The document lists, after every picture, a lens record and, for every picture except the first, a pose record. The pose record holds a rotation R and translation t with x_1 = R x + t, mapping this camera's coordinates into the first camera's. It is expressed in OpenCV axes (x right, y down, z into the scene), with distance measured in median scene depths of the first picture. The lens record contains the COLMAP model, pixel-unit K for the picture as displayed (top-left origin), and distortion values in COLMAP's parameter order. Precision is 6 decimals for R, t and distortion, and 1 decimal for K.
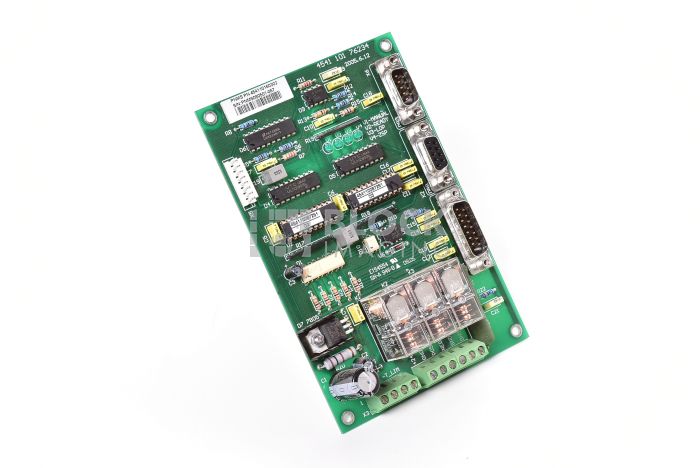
lens RADIAL K [[1668.0, 0, 350.0], [0, 1668.0, 234.0], [0, 0, 1]] dist [0.005376, -0.007839]
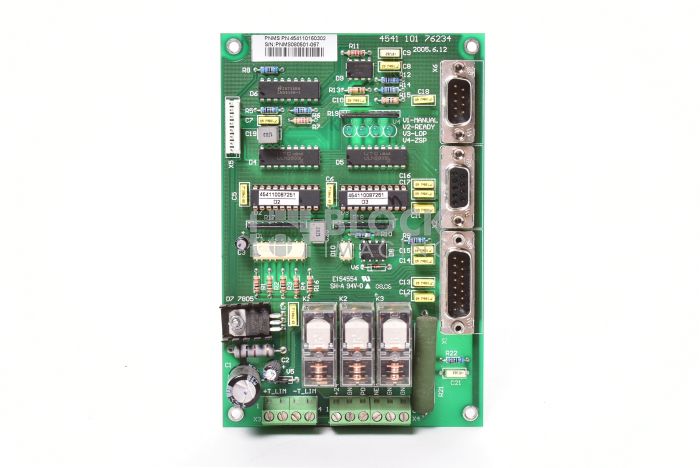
lens RADIAL K [[1668.0, 0, 350.0], [0, 1668.0, 234.0], [0, 0, 1]] dist [0.005376, -0.007839]
pose [[0.833034, 0.437038, -0.339193, 0.307306], [-0.384473, 0.898209, 0.213074, -0.189285], [0.397788, -0.047087, 0.916268, 0.198240]]
